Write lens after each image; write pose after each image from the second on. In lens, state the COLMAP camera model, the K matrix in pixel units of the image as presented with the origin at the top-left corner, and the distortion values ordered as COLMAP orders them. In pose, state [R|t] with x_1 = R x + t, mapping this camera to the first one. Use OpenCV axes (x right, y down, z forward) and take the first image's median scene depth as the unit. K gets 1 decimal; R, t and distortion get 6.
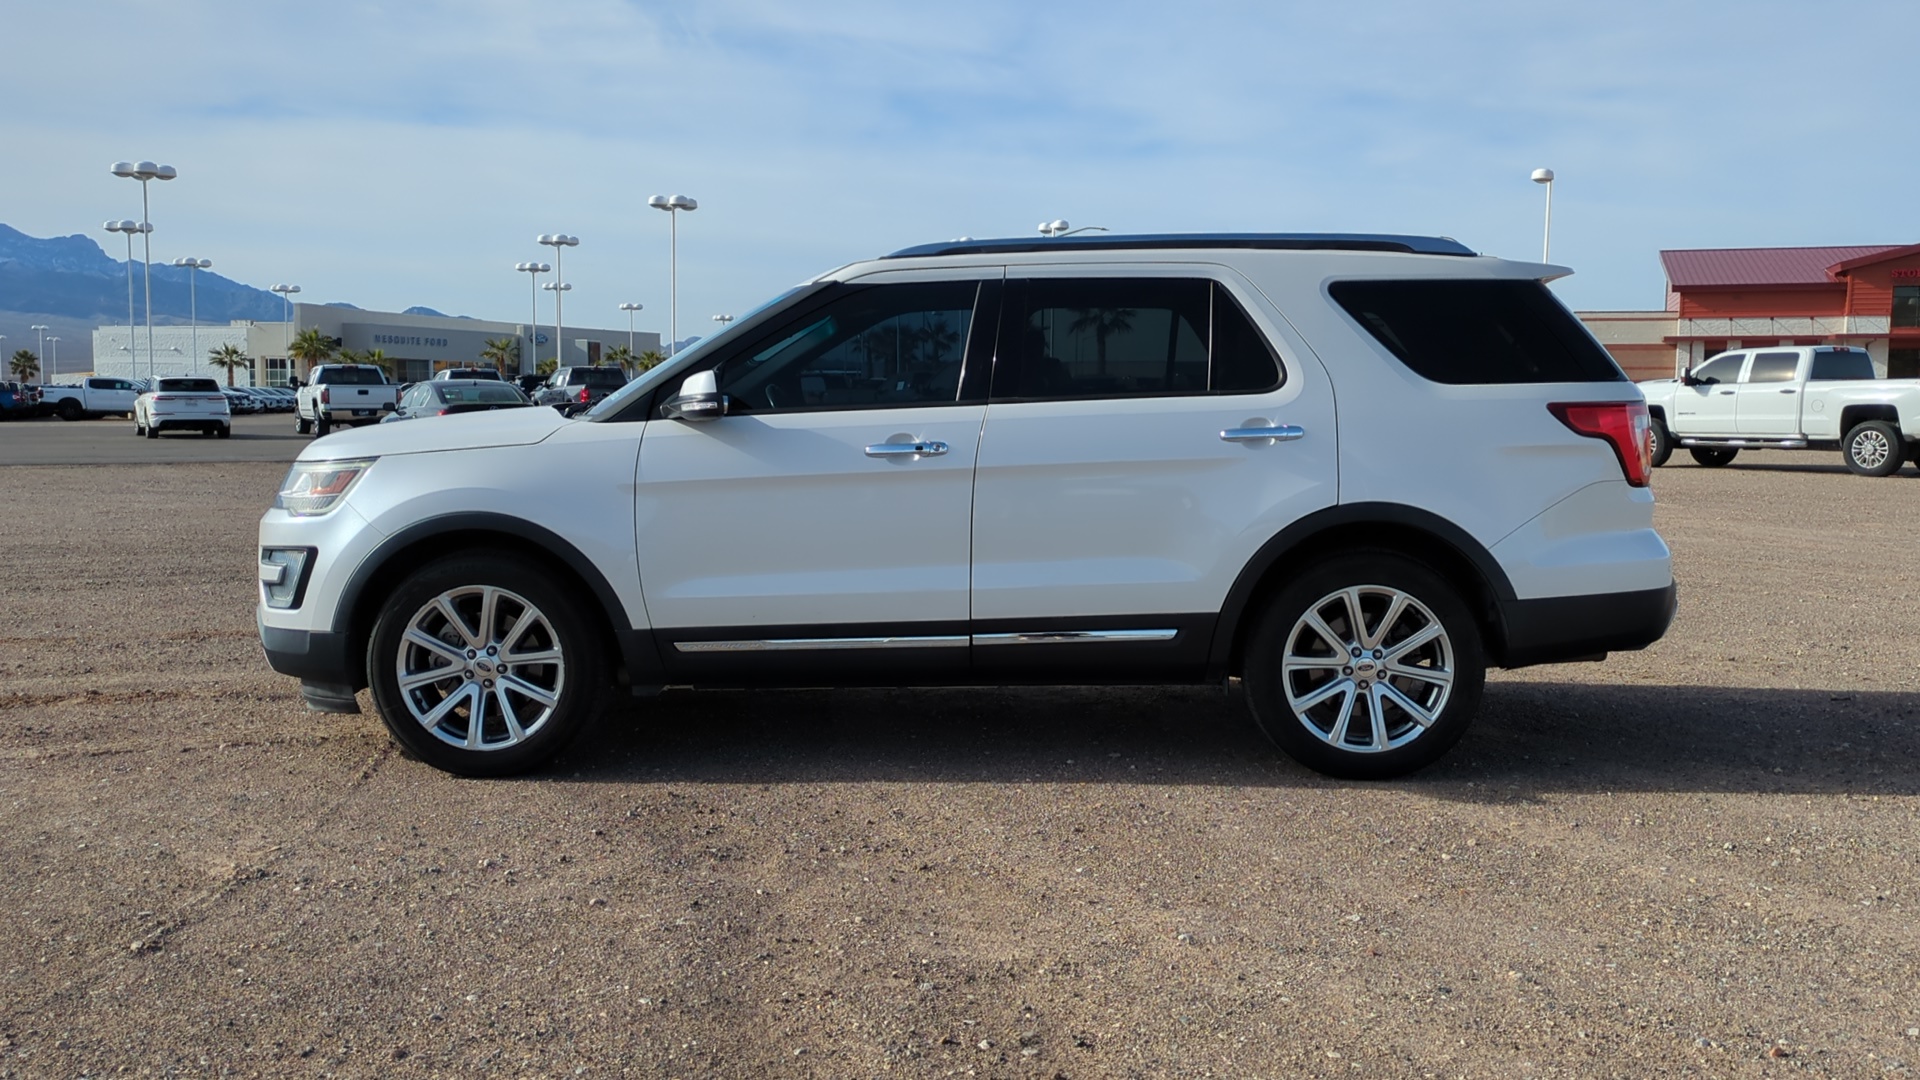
lens RADIAL K [[1652.4, 0, 962.9], [0, 1652.4, 524.1], [0, 0, 1]] dist [0.090831, -0.131544]
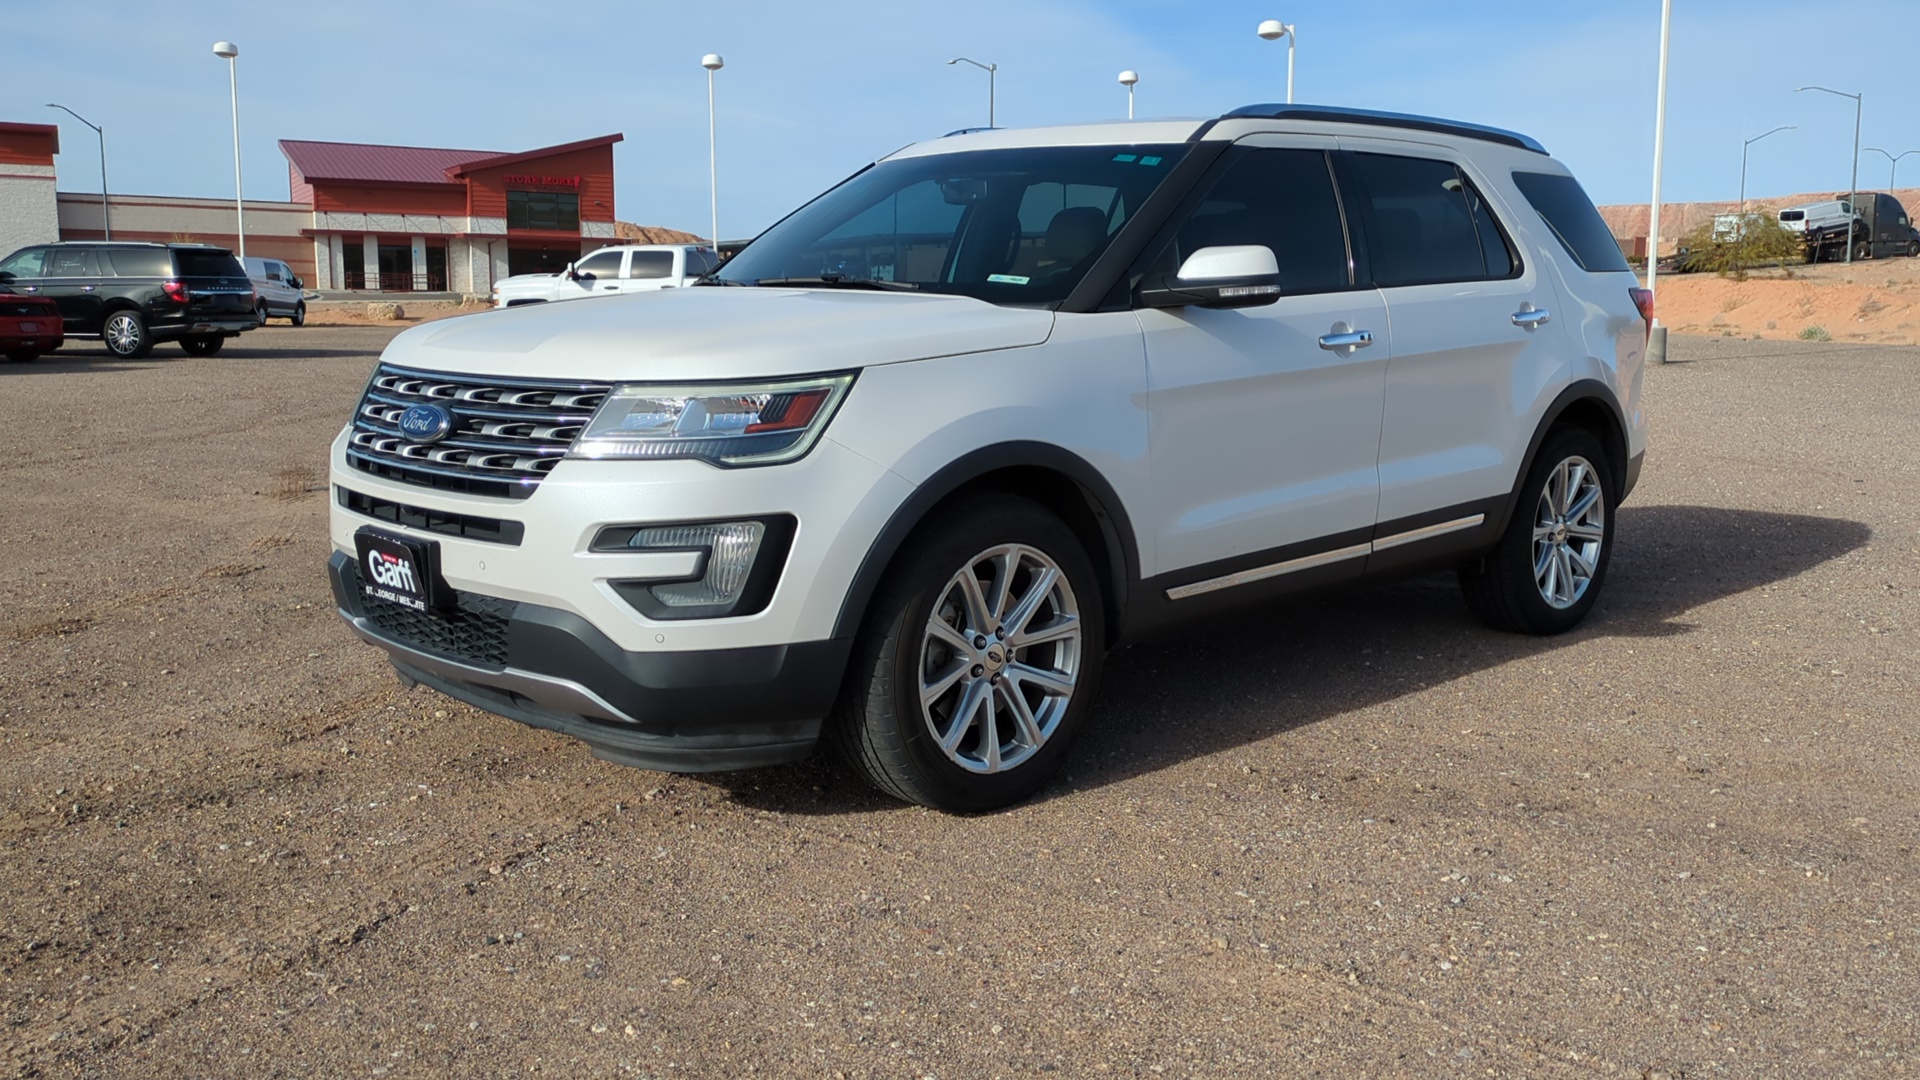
lens RADIAL K [[1652.4, 0, 974.6], [0, 1652.4, 548.6], [0, 0, 1]] dist [0.090831, -0.131544]
pose [[0.682226, -0.108658, 0.723022, -0.167082], [0.052973, 0.993642, 0.099343, -0.006703], [-0.729219, -0.029474, 0.683645, 0.107771]]
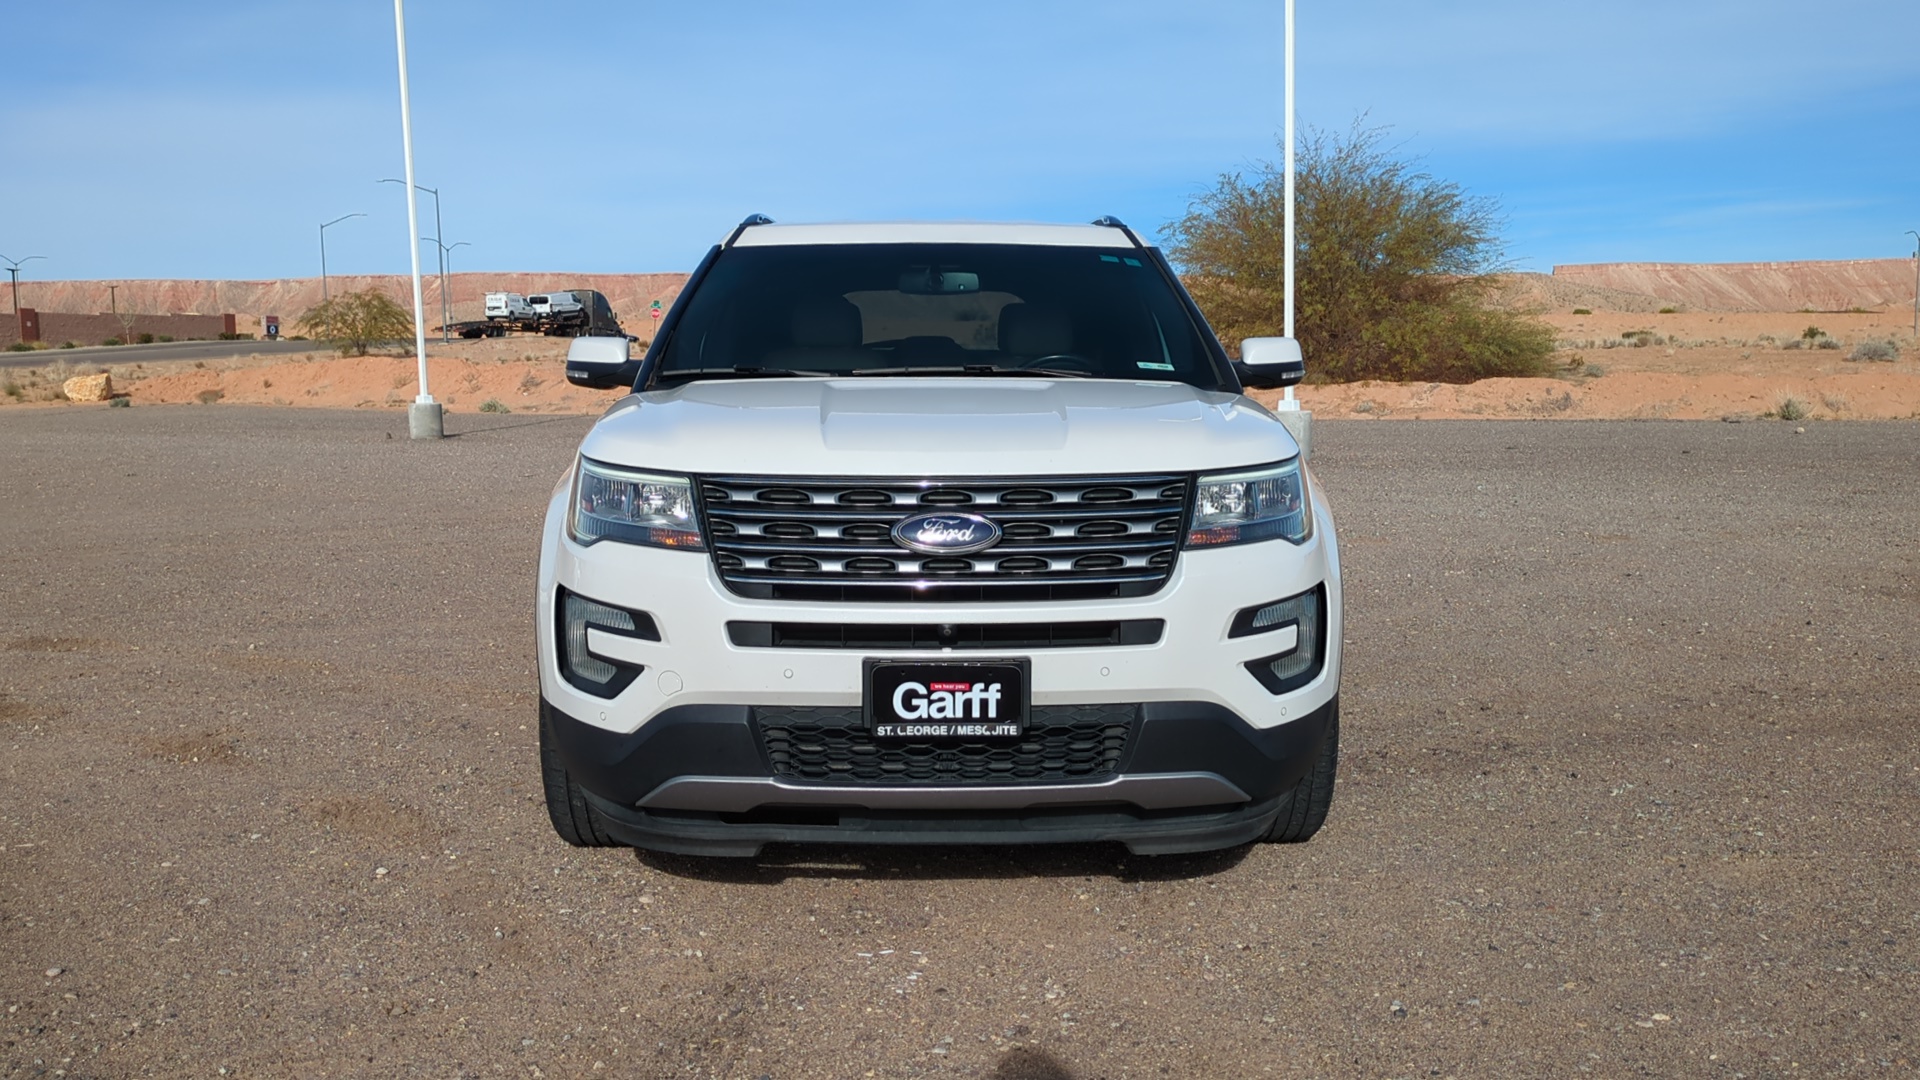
lens RADIAL K [[1652.4, 0, 967.9], [0, 1652.4, 540.4], [0, 0, 1]] dist [0.090831, -0.131544]
pose [[-0.067363, -0.104120, 0.992281, -0.223796], [0.086355, 0.990199, 0.109764, -0.019446], [-0.993984, 0.093082, -0.057711, 0.250489]]
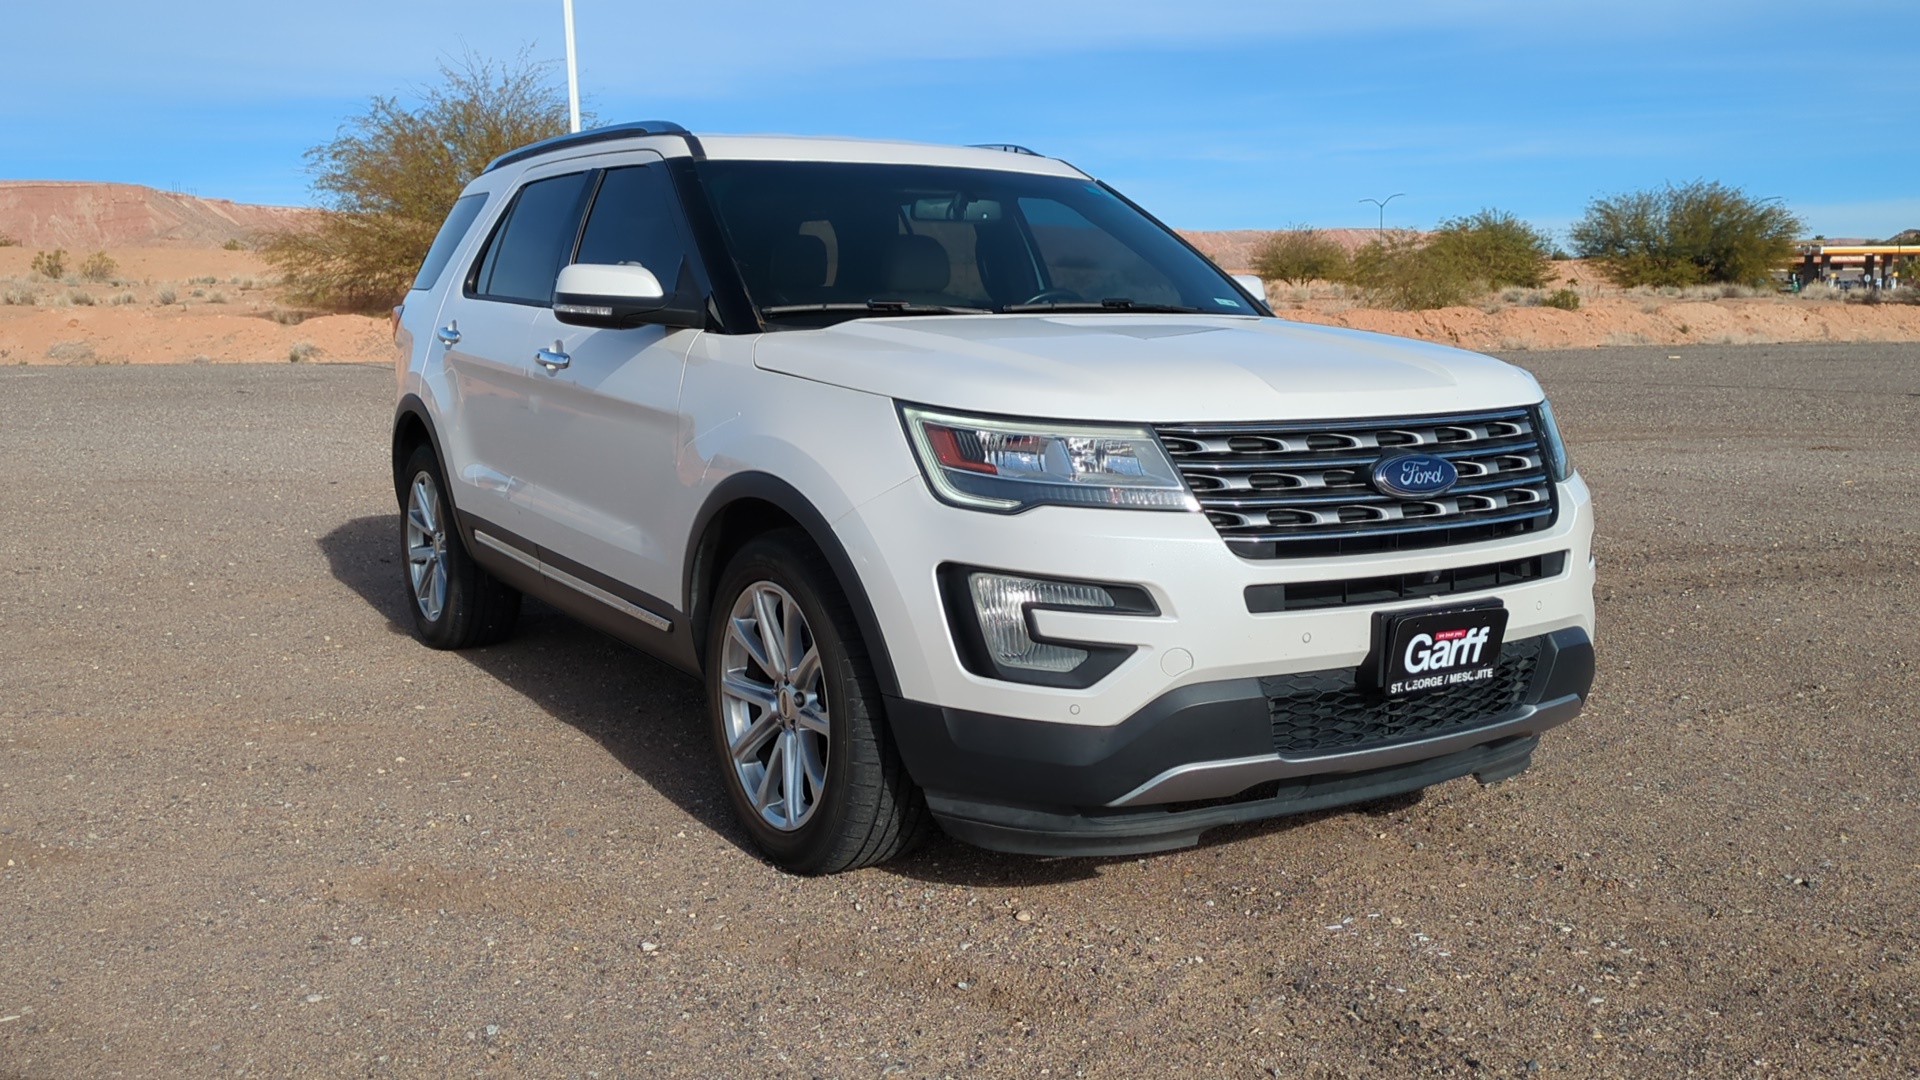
lens RADIAL K [[1652.4, 0, 964.8], [0, 1652.4, 544.9], [0, 0, 1]] dist [0.090831, -0.131544]
pose [[-0.572576, -0.117363, 0.811408, -0.176384], [0.066298, 0.979831, 0.188508, -0.026732], [-0.817167, 0.161730, -0.553246, 0.343791]]
